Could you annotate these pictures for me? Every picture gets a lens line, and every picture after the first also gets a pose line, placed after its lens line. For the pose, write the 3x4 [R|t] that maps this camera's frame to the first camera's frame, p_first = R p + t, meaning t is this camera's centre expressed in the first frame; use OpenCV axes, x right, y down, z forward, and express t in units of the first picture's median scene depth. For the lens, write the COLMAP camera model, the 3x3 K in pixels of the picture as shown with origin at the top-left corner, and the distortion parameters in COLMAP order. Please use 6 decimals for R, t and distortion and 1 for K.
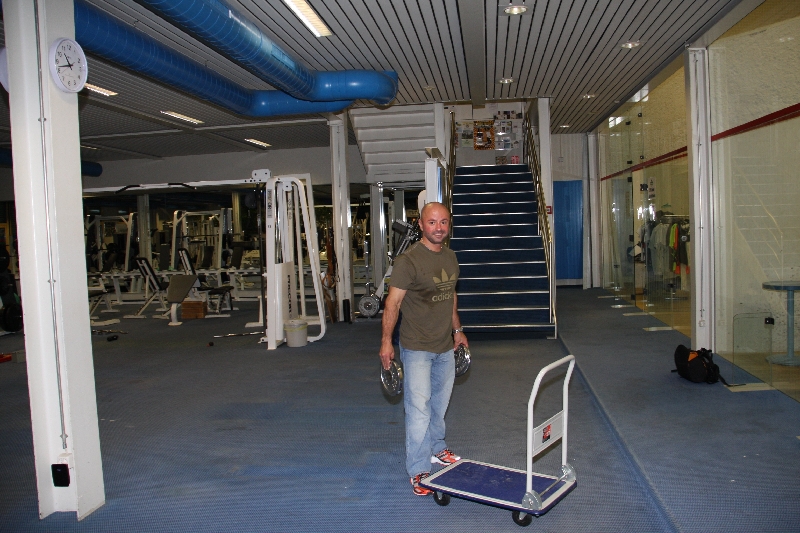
lens RADIAL K [[680.9, 0, 402.5], [0, 680.9, 249.4], [0, 0, 1]] dist [-0.159440, 0.002240]
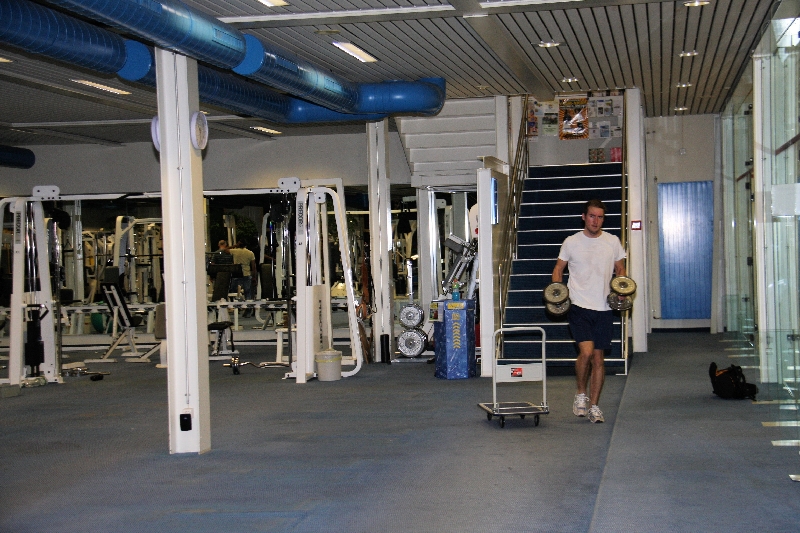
lens RADIAL K [[1416.9, 0, 400.0], [0, 1416.9, 266.5], [0, 0, 1]] dist [-0.013987, -0.002671]
pose [[0.998064, 0.008473, -0.061607, 0.036625], [-0.009493, 0.999822, -0.016281, 0.019368], [0.061458, 0.016835, 0.997968, -0.649850]]
